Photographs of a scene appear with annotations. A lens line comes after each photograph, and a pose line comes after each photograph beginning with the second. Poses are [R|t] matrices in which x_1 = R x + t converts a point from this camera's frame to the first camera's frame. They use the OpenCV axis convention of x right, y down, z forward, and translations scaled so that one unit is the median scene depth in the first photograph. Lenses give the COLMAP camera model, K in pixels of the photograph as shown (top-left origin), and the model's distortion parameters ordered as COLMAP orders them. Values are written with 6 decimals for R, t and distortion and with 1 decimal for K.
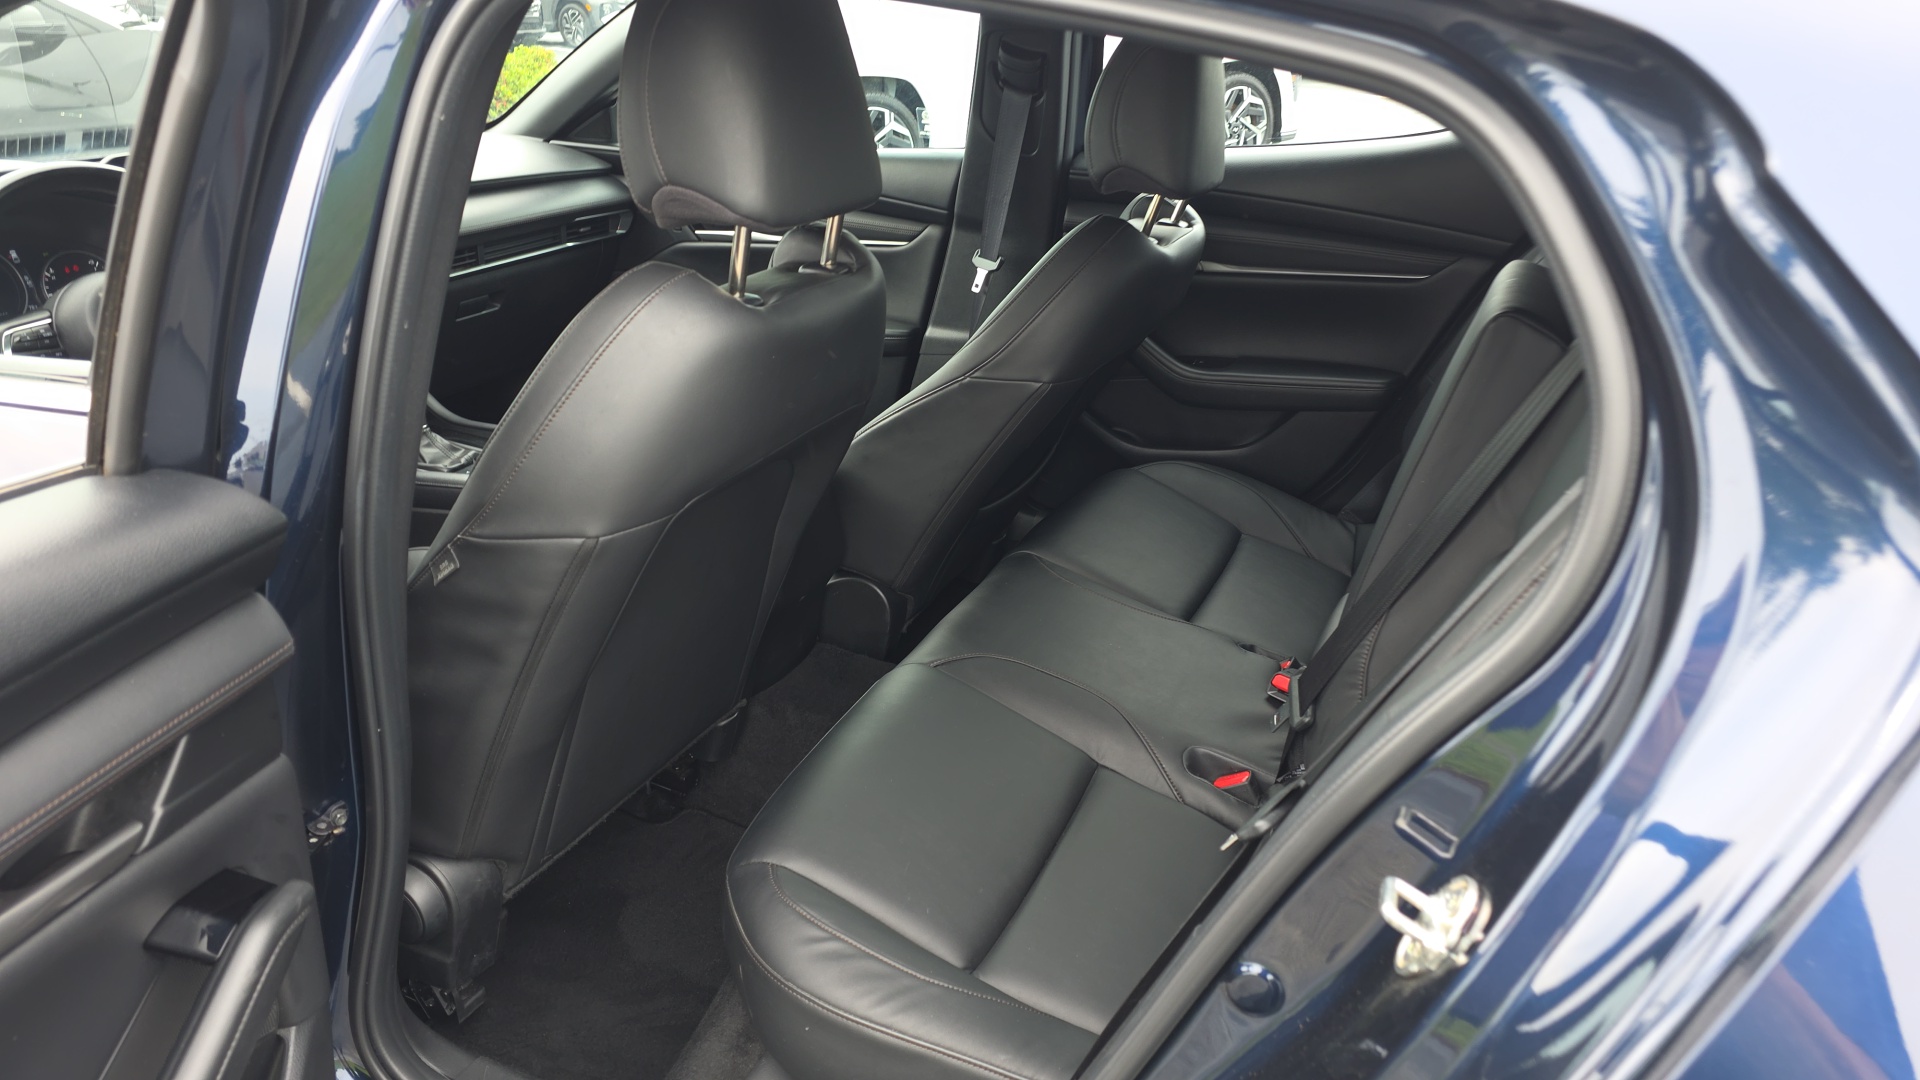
lens RADIAL K [[1272.8, 0, 940.5], [0, 1272.8, 551.0], [0, 0, 1]] dist [0.055912, -0.061495]
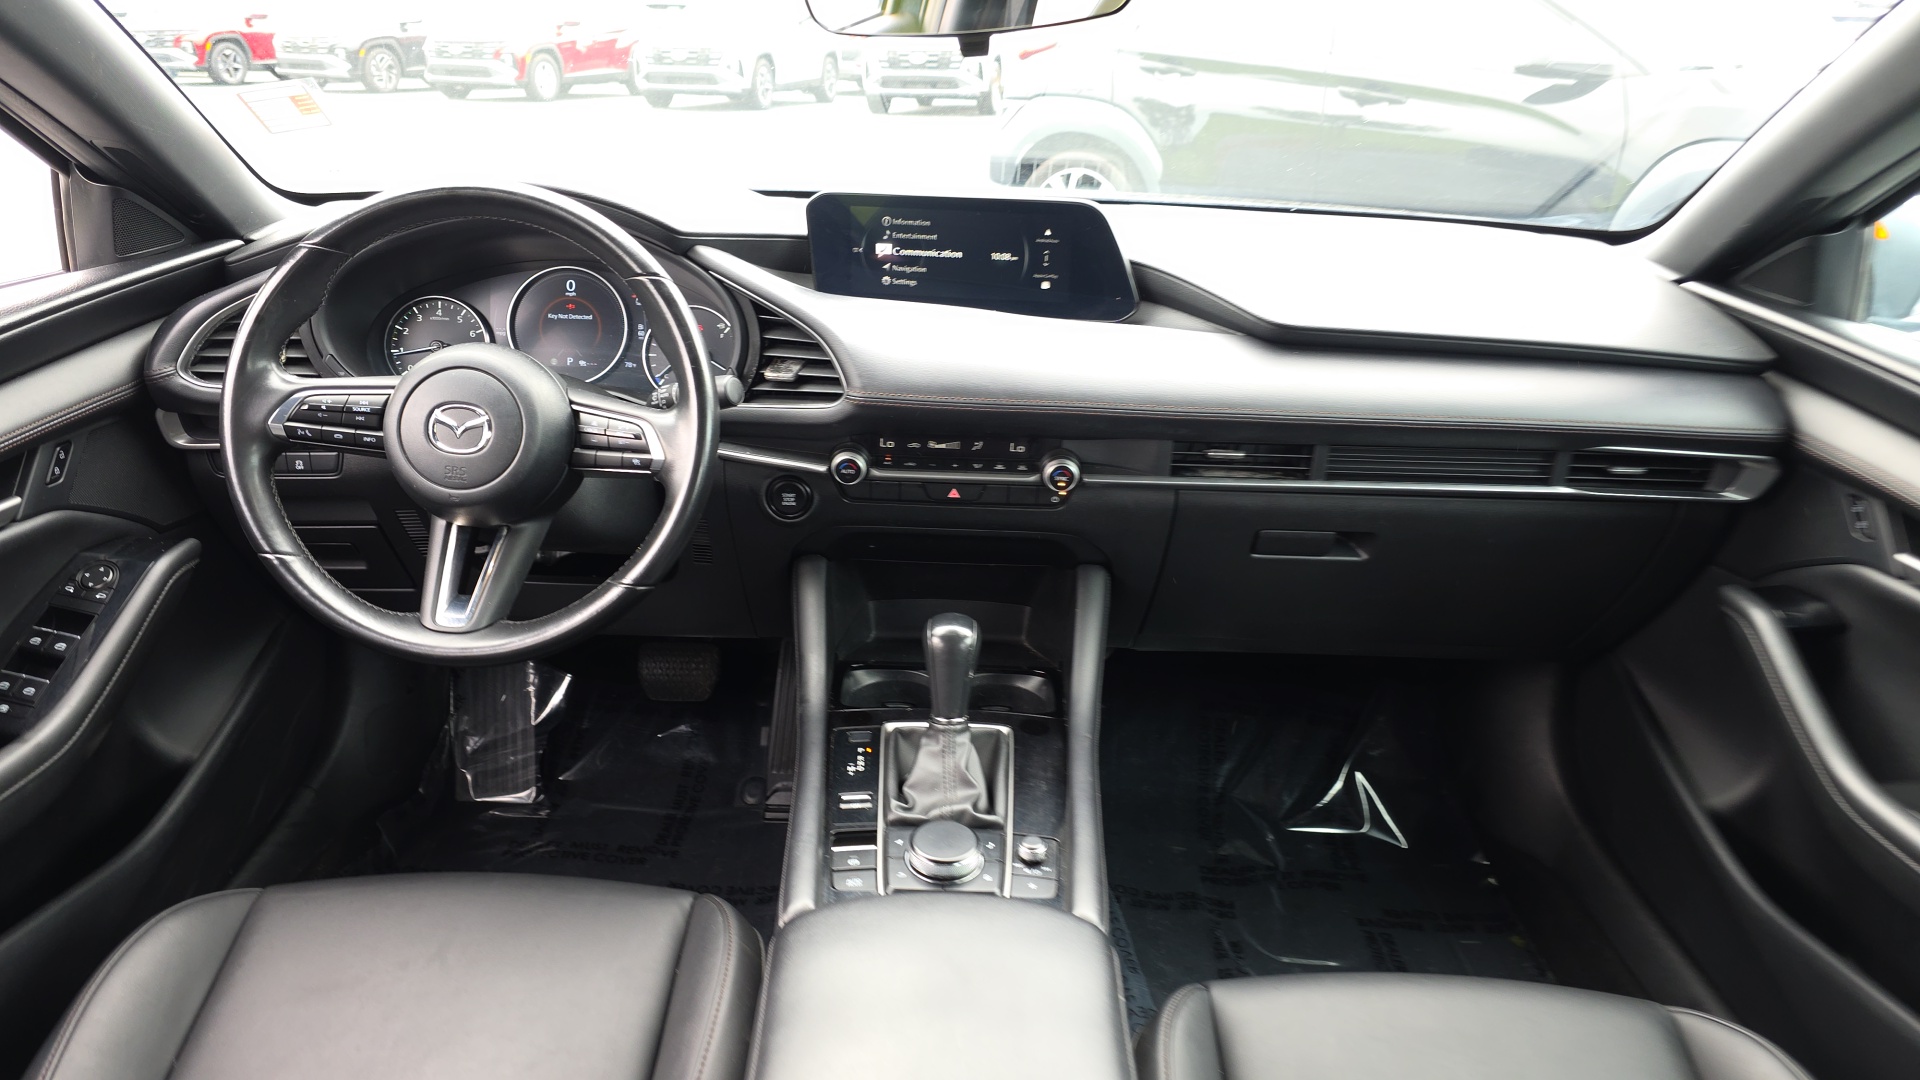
lens RADIAL K [[1282.2, 0, 943.8], [0, 1282.2, 539.7], [0, 0, 1]] dist [0.055814, -0.049934]
pose [[0.403180, 0.350116, -0.845497, 0.030389], [-0.393157, 0.900576, 0.185446, -0.216913], [0.826362, 0.257645, 0.500745, 0.560153]]
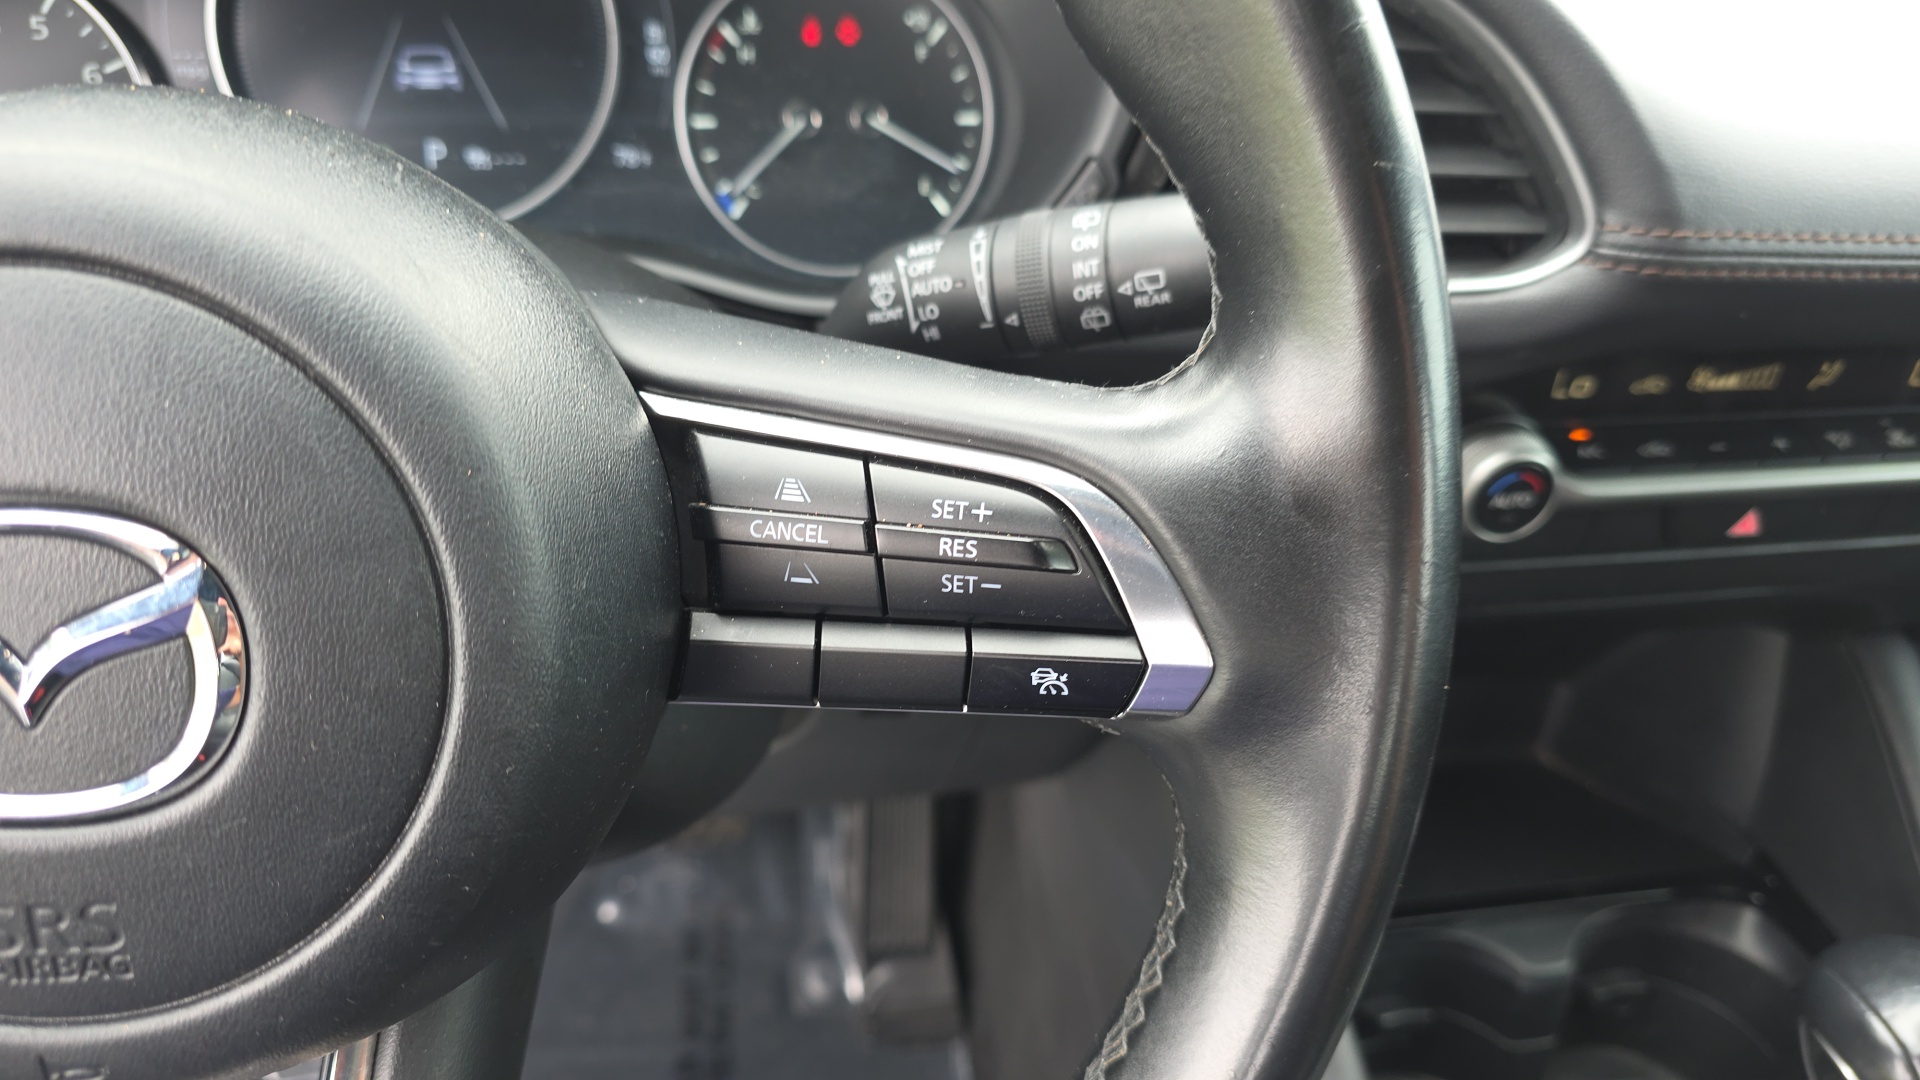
lens RADIAL K [[1359.0, 0, 972.0], [0, 1359.0, 529.7], [0, 0, 1]] dist [0.027318, -0.071849]
pose [[0.568638, 0.435431, -0.697890, -0.315851], [-0.367270, 0.893542, 0.258253, -0.152819], [0.736046, 0.109462, 0.668023, 0.617574]]
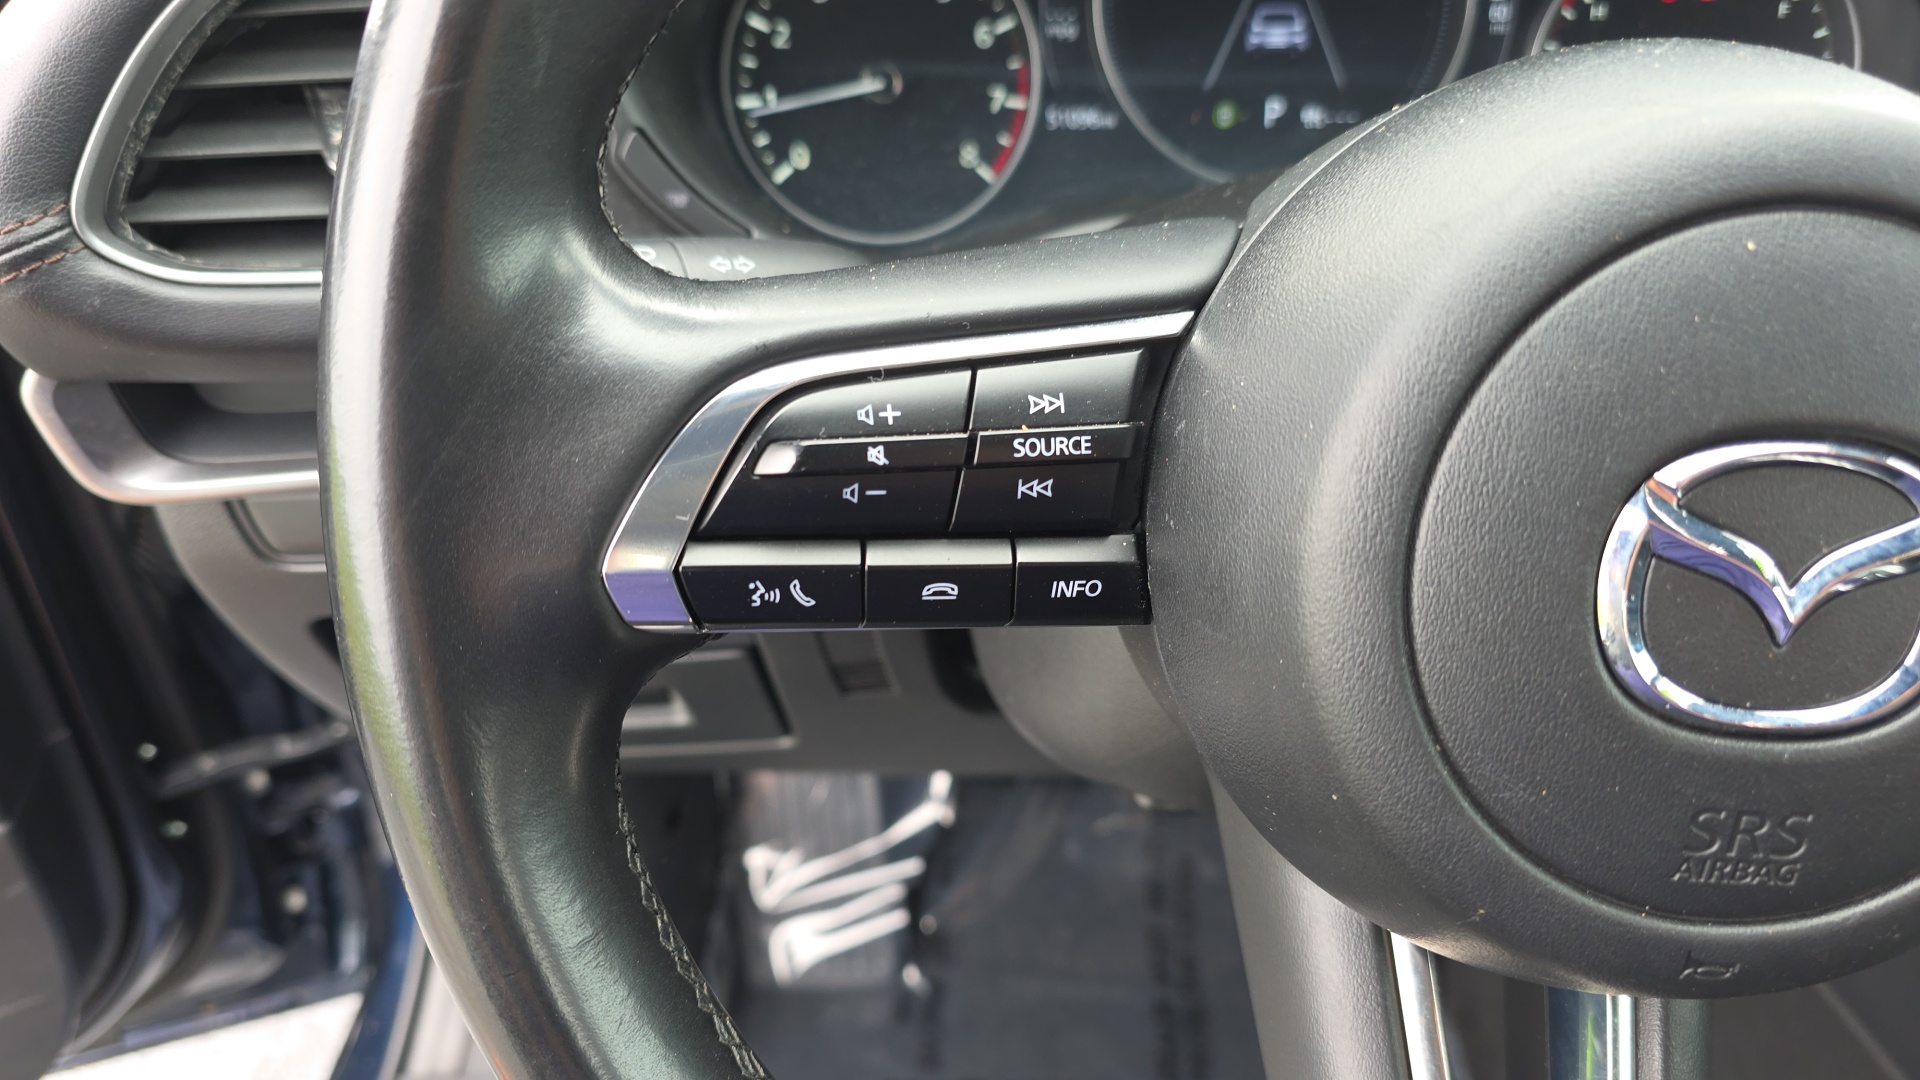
lens RADIAL K [[1354.0, 0, 932.1], [0, 1354.0, 563.4], [0, 0, 1]] dist [0.041654, -0.069869]
pose [[0.402990, 0.495872, -0.769227, -0.348464], [-0.354622, 0.859441, 0.368244, -0.125031], [0.843708, 0.124386, 0.522193, 0.555502]]
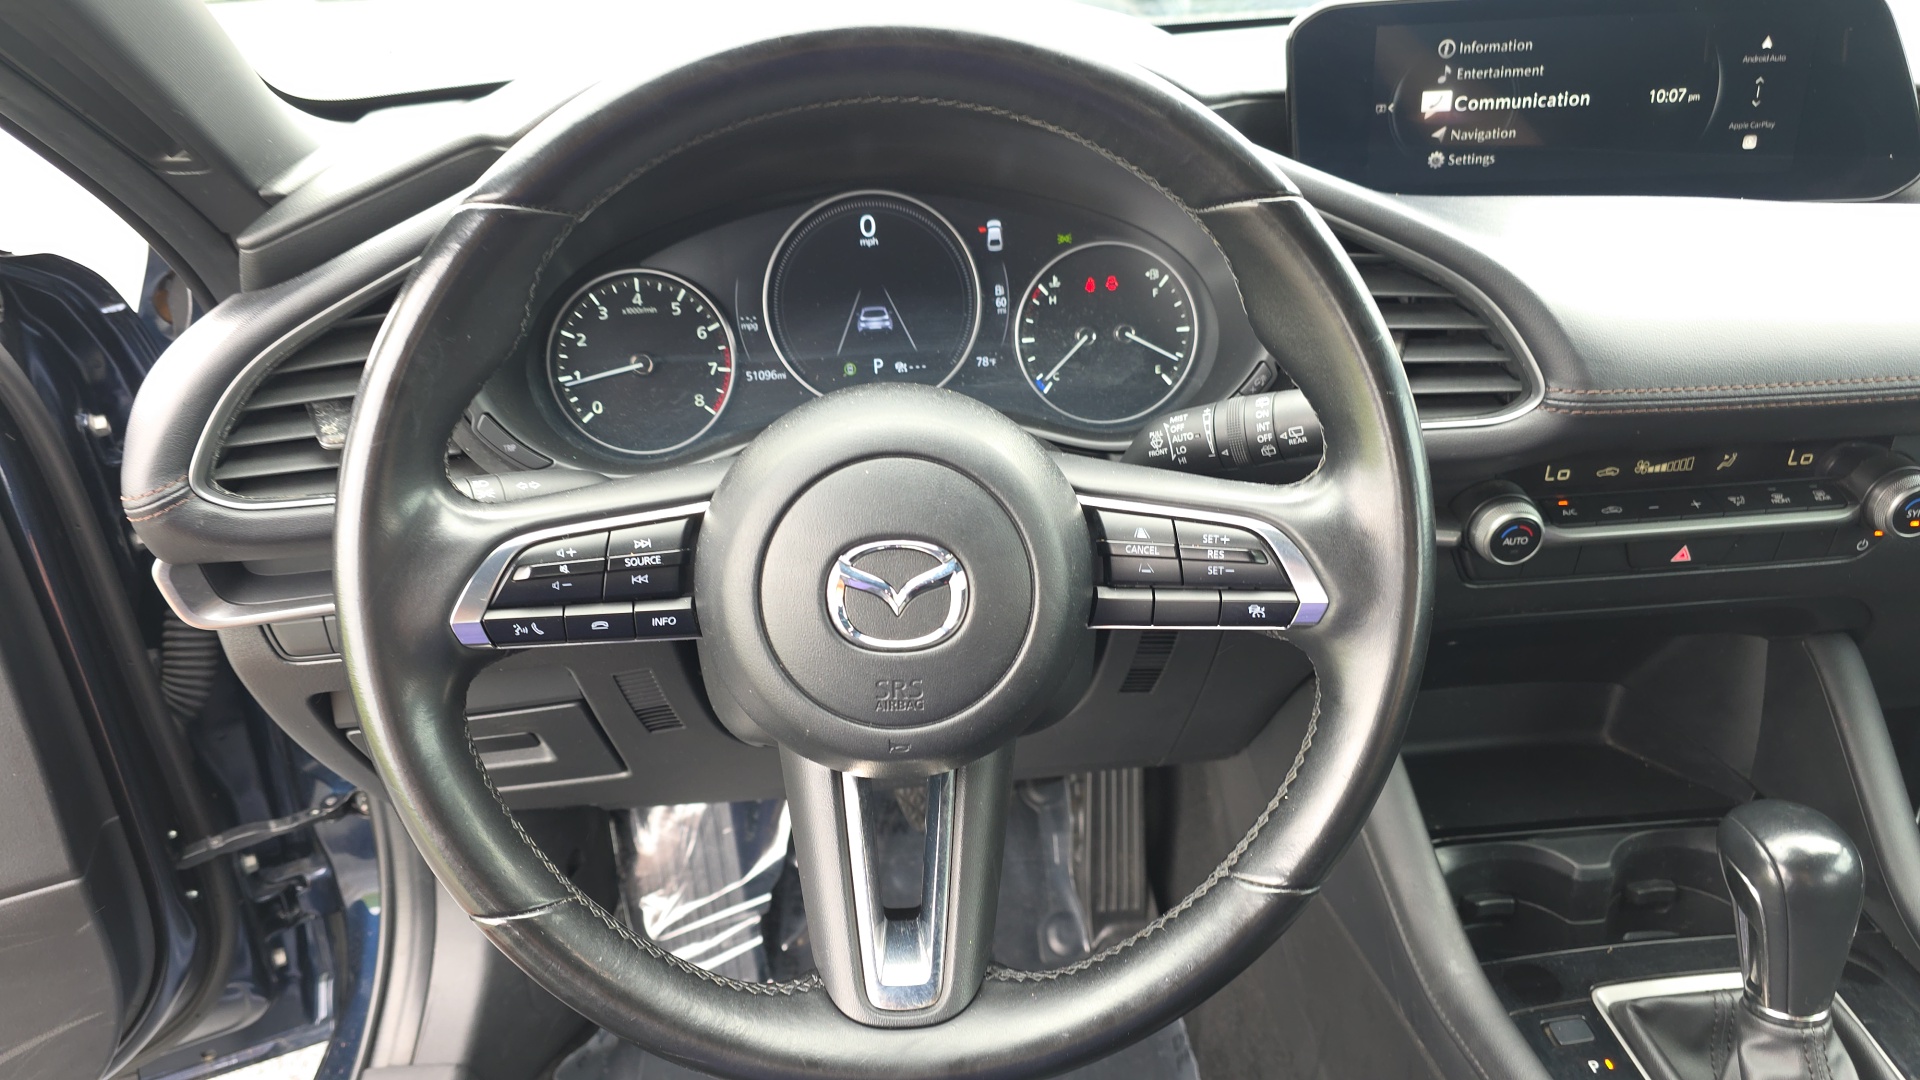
lens RADIAL K [[1306.1, 0, 952.1], [0, 1306.1, 548.1], [0, 0, 1]] dist [0.054844, -0.075958]
pose [[0.476517, 0.379219, -0.793174, -0.240863], [-0.311829, 0.916436, 0.250813, -0.166824], [0.822006, 0.127818, 0.554949, 0.534597]]
